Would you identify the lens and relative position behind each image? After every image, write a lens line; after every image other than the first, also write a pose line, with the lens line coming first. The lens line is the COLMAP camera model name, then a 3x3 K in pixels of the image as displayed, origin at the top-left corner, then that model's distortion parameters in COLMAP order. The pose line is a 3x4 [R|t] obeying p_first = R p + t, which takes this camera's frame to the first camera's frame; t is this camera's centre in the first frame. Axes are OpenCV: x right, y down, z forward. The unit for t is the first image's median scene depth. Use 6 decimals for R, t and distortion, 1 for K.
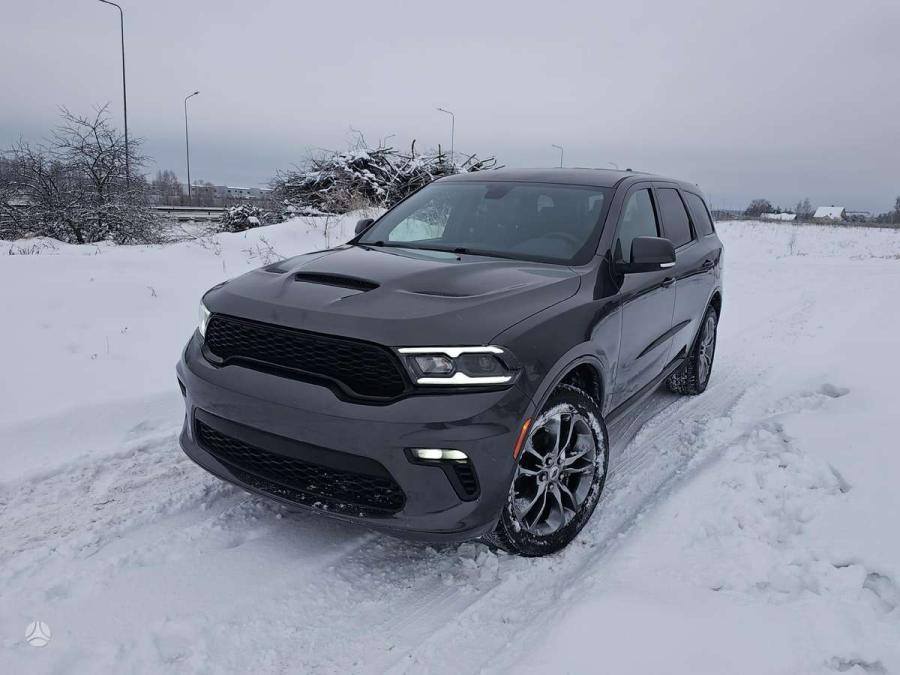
lens RADIAL K [[653.0, 0, 458.2], [0, 653.0, 336.7], [0, 0, 1]] dist [0.063324, -0.053616]
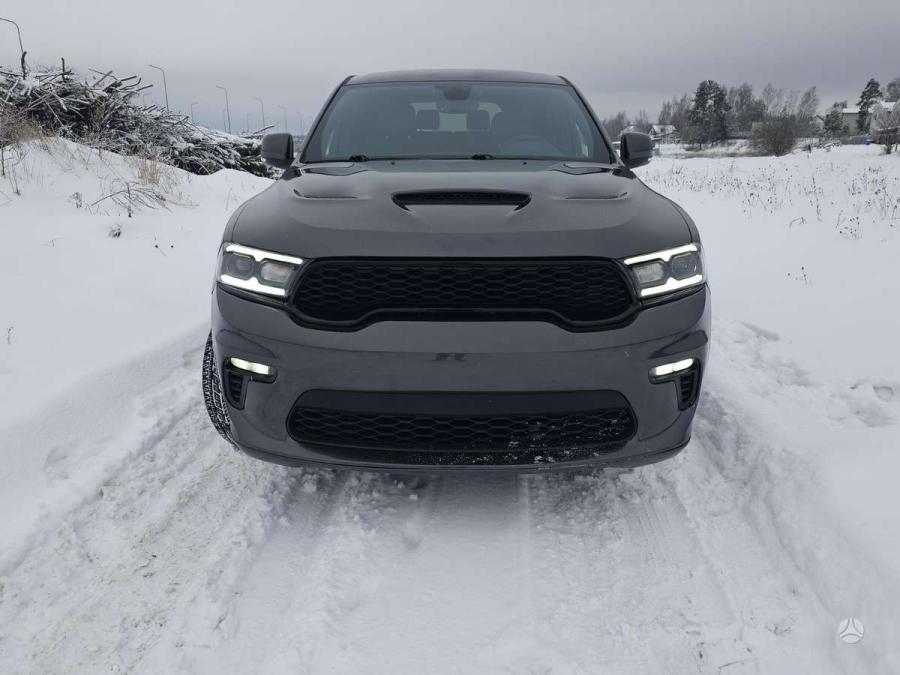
lens RADIAL K [[652.6, 0, 450.0], [0, 652.6, 337.5], [0, 0, 1]] dist [0.066761, -0.058815]
pose [[0.851776, -0.195687, 0.485989, -0.563004], [0.144357, 0.979379, 0.141345, -0.028933], [-0.503626, -0.050238, 0.862460, 0.272942]]
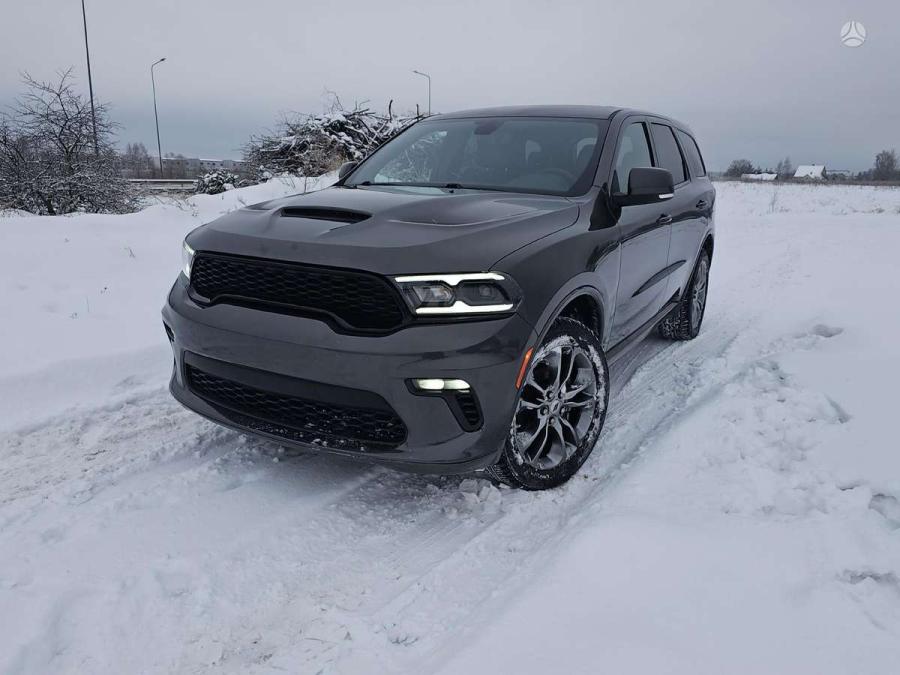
lens RADIAL K [[652.8, 0, 451.2], [0, 652.8, 346.1], [0, 0, 1]] dist [0.070595, -0.064416]
pose [[0.999504, -0.027465, 0.015393, -0.020482], [0.026505, 0.997879, 0.059455, 0.049744], [-0.016993, -0.059018, 0.998112, 0.026099]]
